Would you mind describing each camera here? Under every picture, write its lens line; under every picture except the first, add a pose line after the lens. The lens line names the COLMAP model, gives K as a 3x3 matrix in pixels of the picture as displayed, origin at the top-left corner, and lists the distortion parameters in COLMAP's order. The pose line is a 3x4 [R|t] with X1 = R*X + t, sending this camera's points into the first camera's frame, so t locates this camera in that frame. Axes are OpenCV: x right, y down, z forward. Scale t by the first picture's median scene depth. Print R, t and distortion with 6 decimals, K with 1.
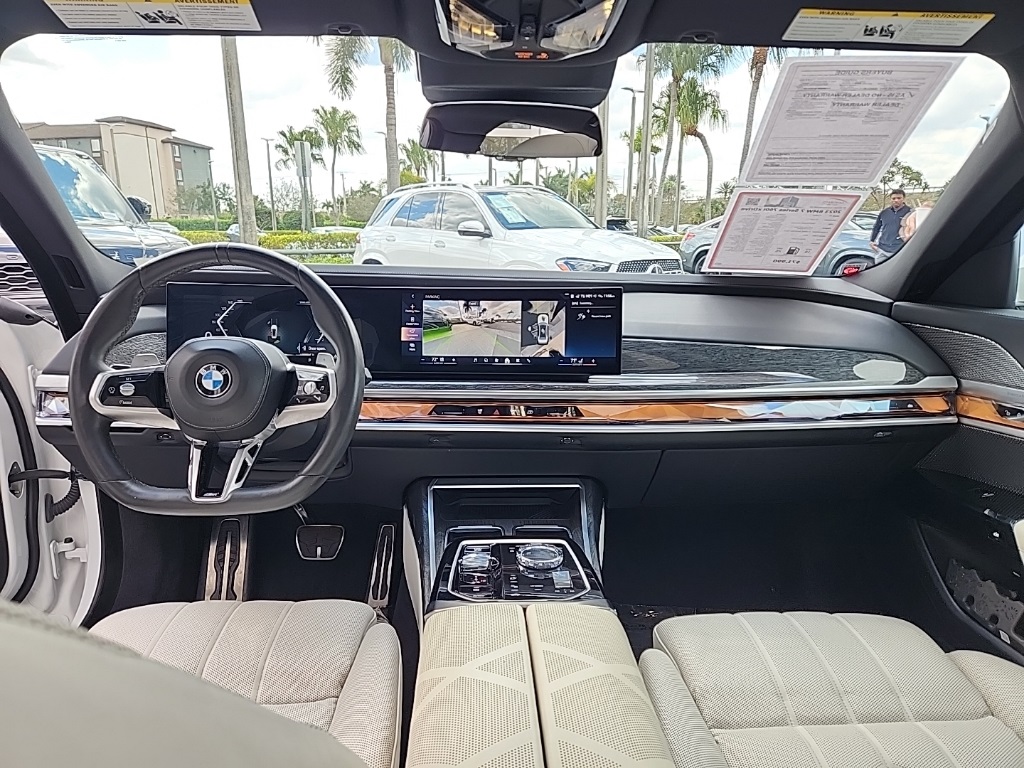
lens RADIAL K [[707.1, 0, 482.5], [0, 707.1, 385.9], [0, 0, 1]] dist [0.102969, -0.079077]
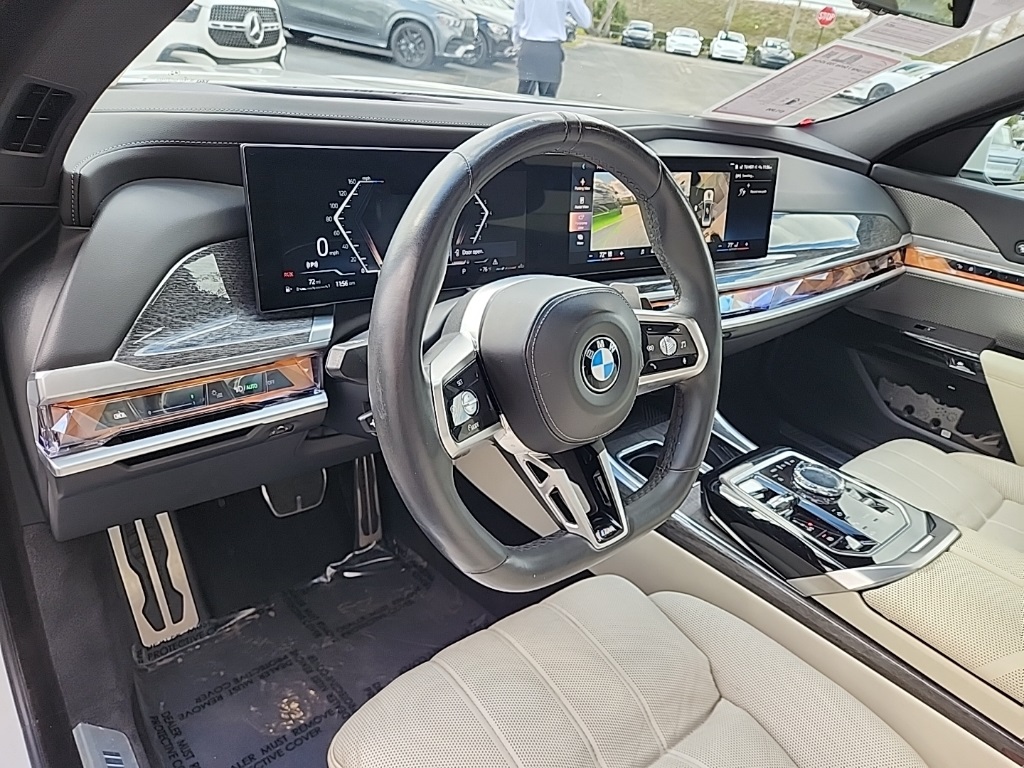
lens RADIAL K [[716.4, 0, 534.7], [0, 716.4, 410.2], [0, 0, 1]] dist [0.067738, -0.079386]
pose [[0.777897, -0.207943, 0.592990, -0.618590], [-0.003397, 0.942256, 0.334876, -0.138642], [-0.628383, -0.262514, 0.732271, 0.439126]]
